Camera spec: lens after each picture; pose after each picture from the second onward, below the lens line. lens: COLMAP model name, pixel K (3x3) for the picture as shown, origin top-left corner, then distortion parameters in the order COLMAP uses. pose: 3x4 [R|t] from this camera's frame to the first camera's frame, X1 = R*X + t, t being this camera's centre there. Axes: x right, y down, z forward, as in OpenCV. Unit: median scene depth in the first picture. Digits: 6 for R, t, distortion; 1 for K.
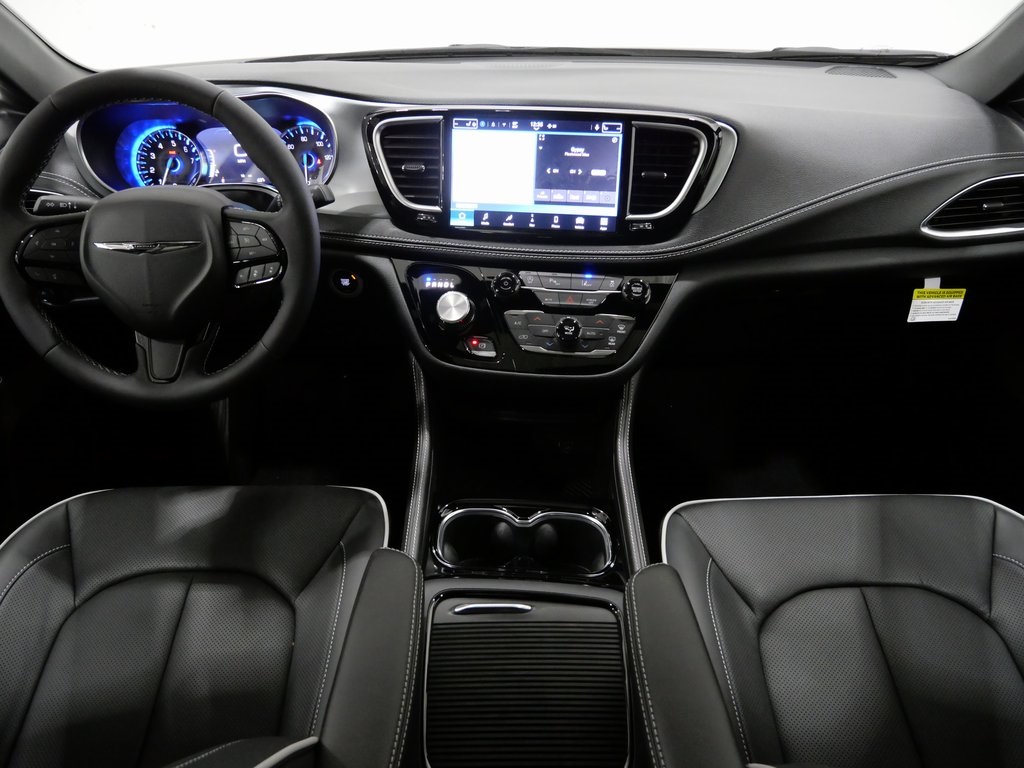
lens RADIAL K [[753.0, 0, 513.7], [0, 753.0, 384.4], [0, 0, 1]] dist [-0.040988, 0.013258]
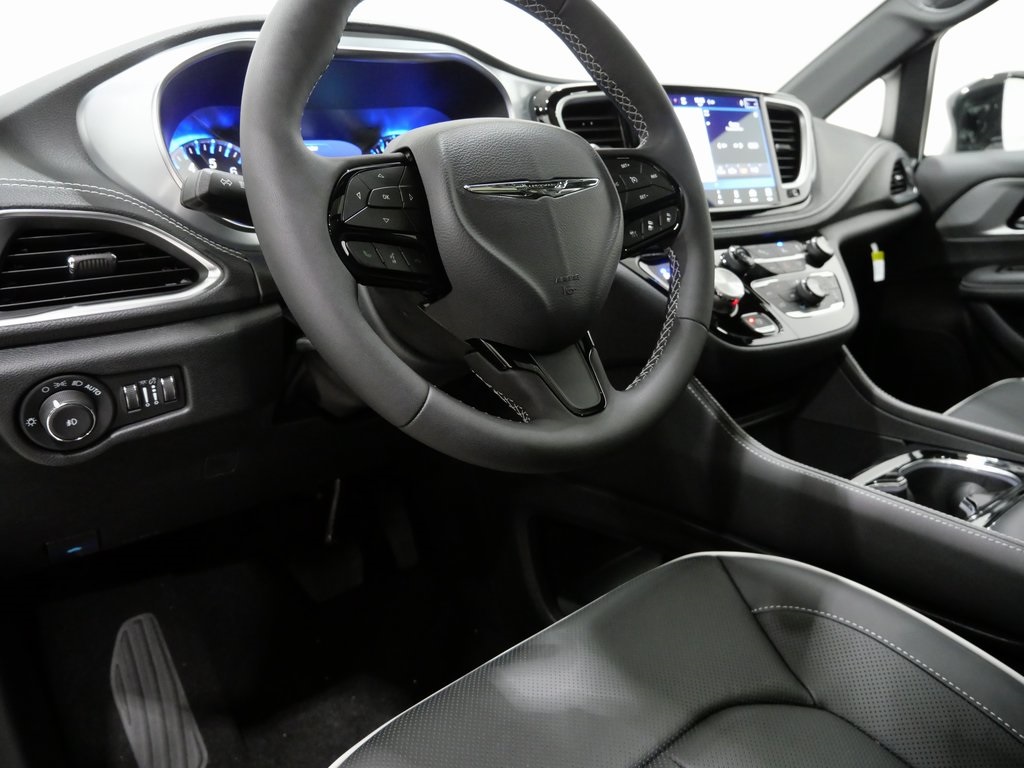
lens RADIAL K [[753.0, 0, 510.3], [0, 753.0, 380.8], [0, 0, 1]] dist [-0.040988, 0.013258]
pose [[0.752095, -0.196895, 0.628956, -0.801325], [0.375388, 0.912375, -0.163263, 0.042620], [-0.541698, 0.358892, 0.760105, 0.523637]]
